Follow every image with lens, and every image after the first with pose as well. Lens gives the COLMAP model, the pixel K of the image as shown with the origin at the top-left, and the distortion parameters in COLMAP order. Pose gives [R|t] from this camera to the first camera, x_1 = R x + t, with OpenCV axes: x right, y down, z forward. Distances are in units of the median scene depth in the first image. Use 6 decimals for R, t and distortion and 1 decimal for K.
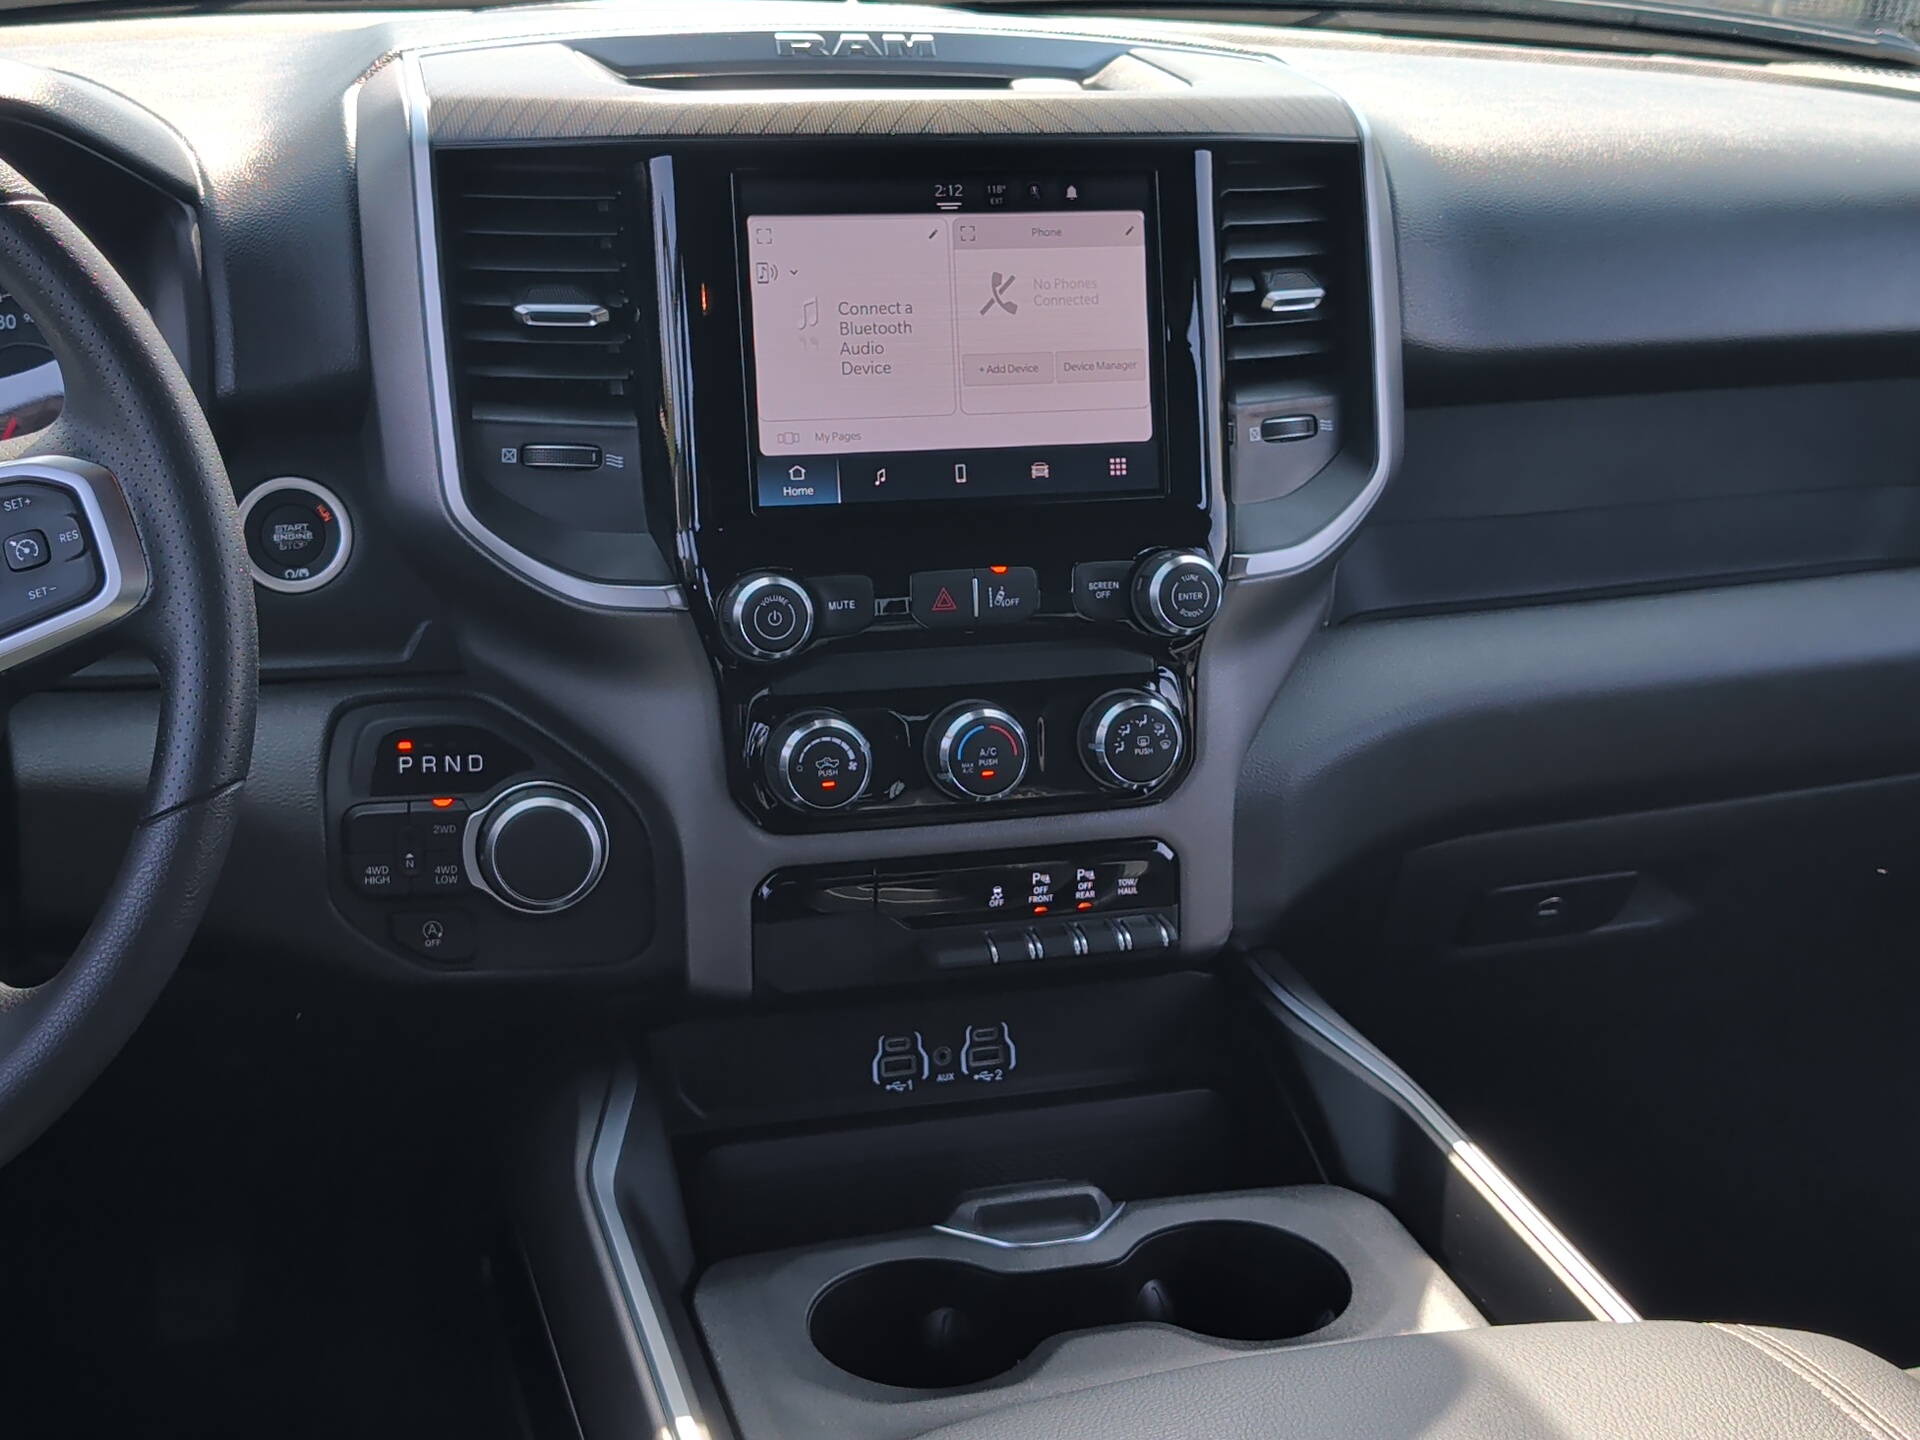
lens RADIAL K [[2680.8, 0, 983.1], [0, 2680.8, 731.0], [0, 0, 1]] dist [0.188722, -0.729018]
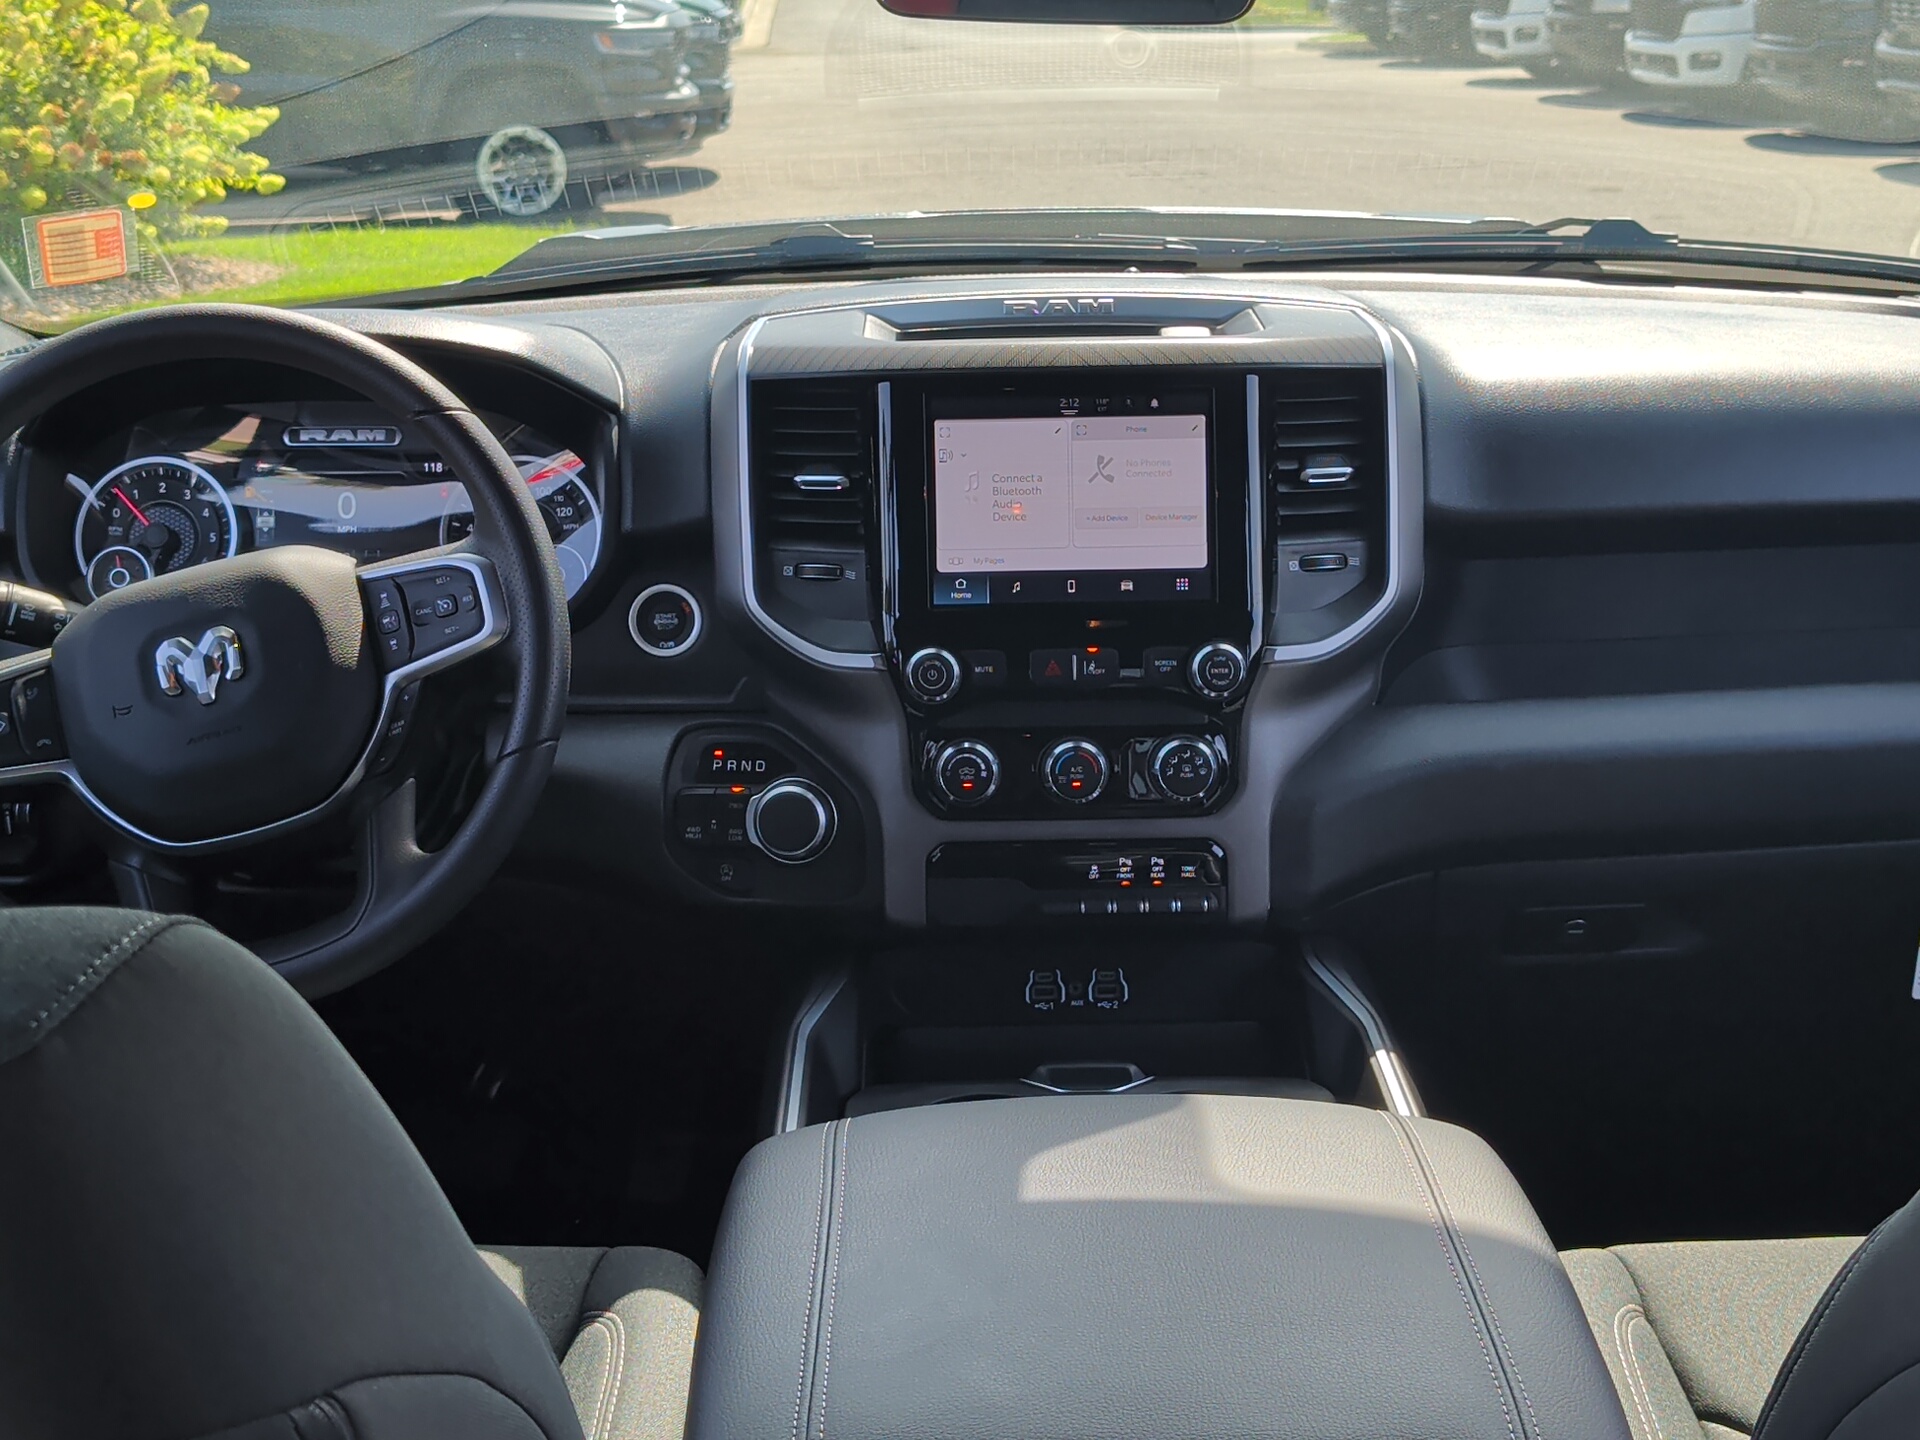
lens RADIAL K [[2680.8, 0, 983.1], [0, 2680.8, 731.0], [0, 0, 1]] dist [0.188722, -0.729018]
pose [[0.956947, 0.029146, -0.288794, 0.384860], [-0.050699, 0.996435, -0.067432, 0.090165], [0.285799, 0.079170, 0.955014, -0.452839]]
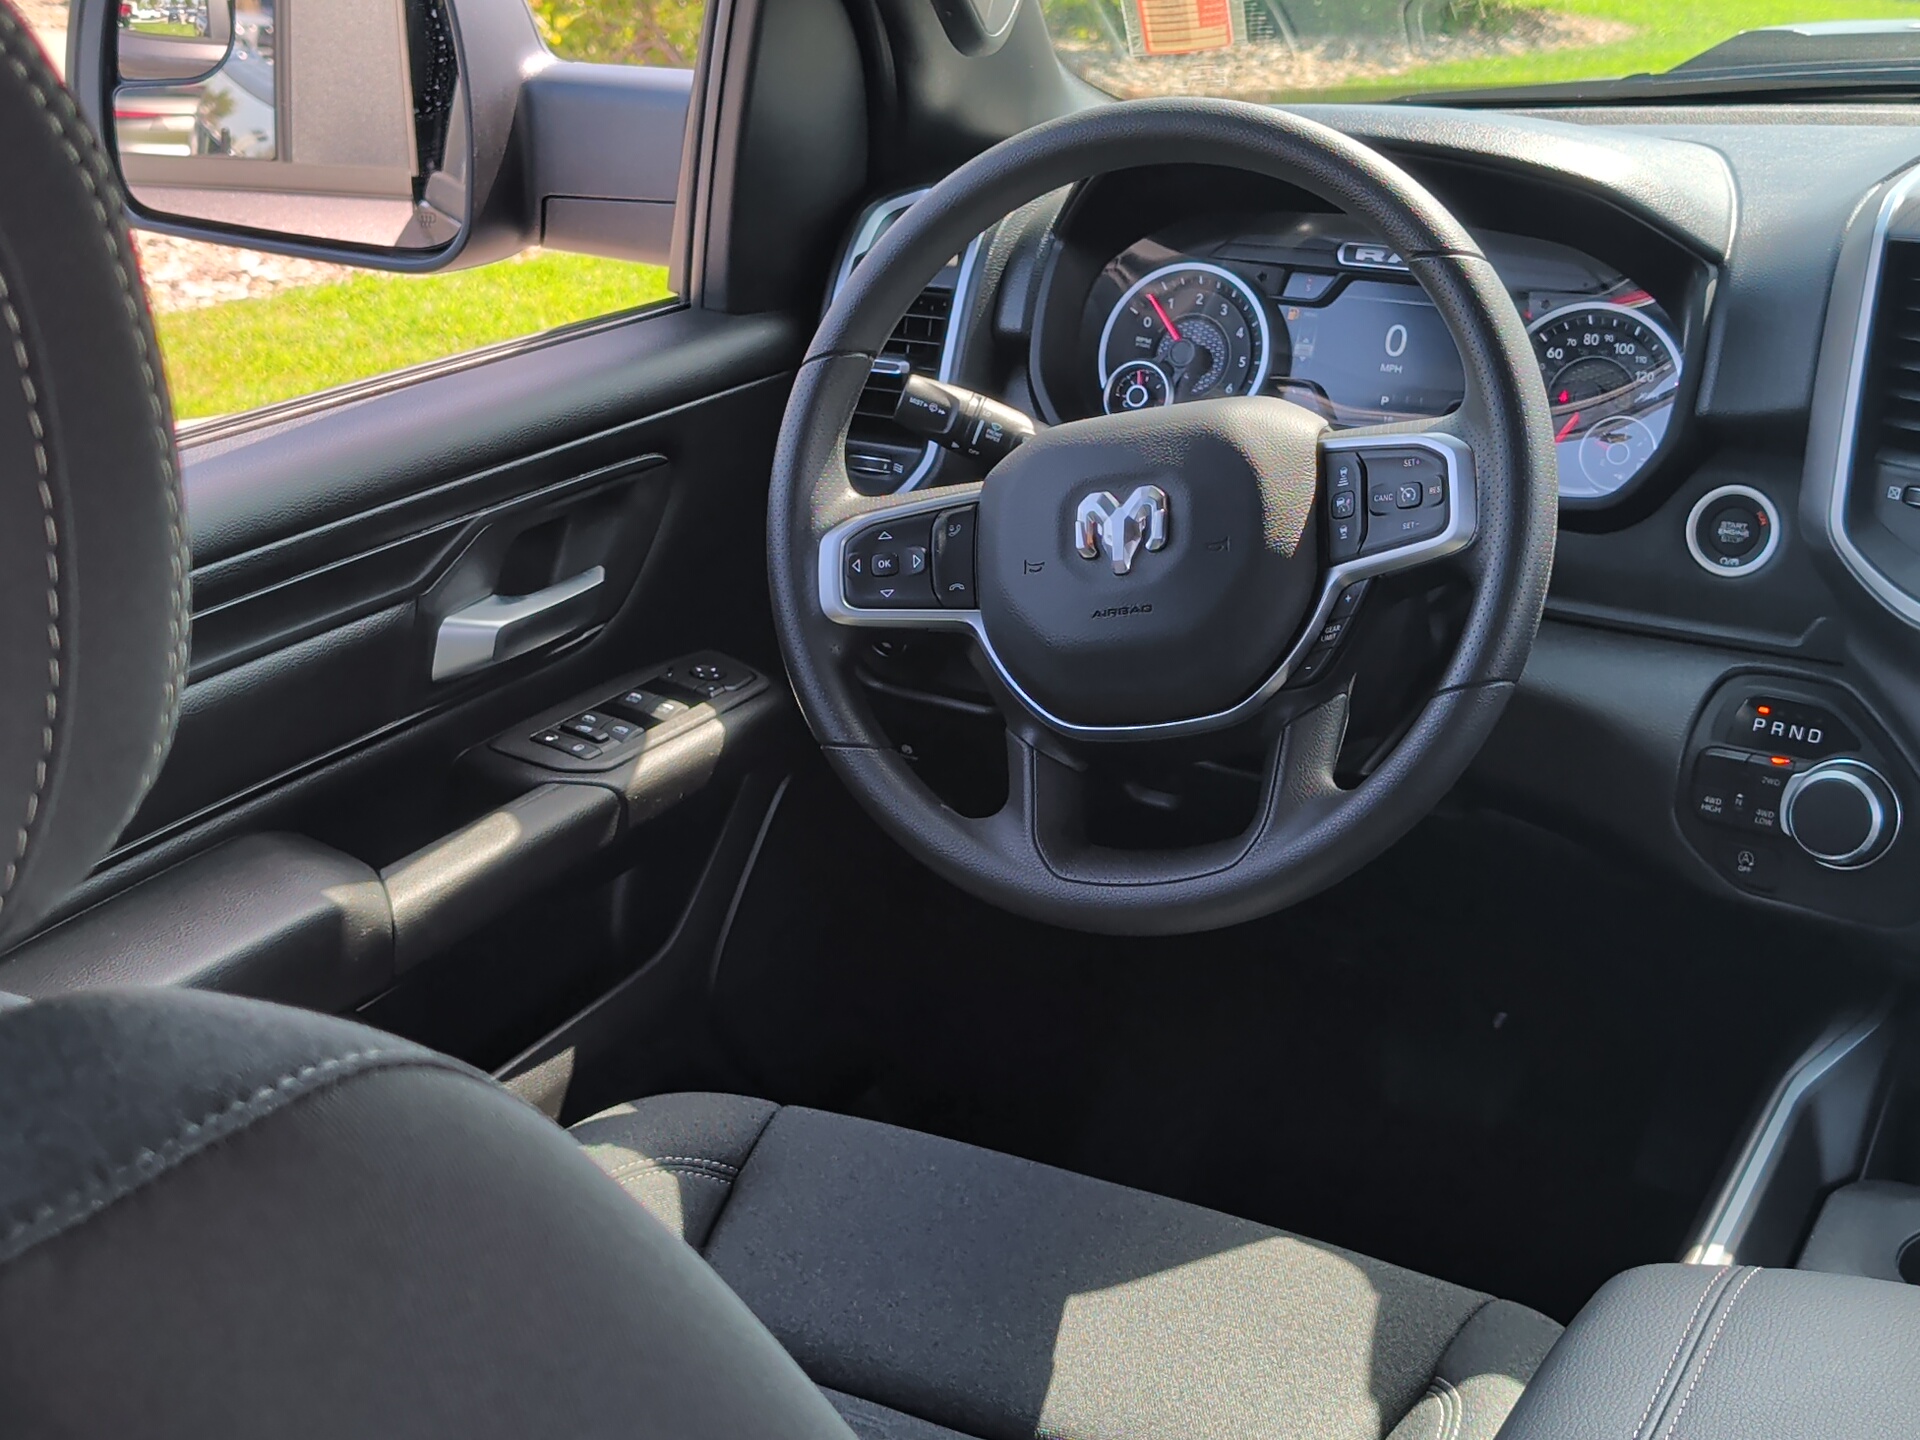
lens RADIAL K [[2680.8, 0, 983.1], [0, 2680.8, 731.0], [0, 0, 1]] dist [0.188722, -0.729018]
pose [[0.707330, 0.211071, -0.674636, 0.373605], [-0.214719, 0.973441, 0.079432, -0.007059], [0.673483, 0.088672, 0.733865, -0.155836]]
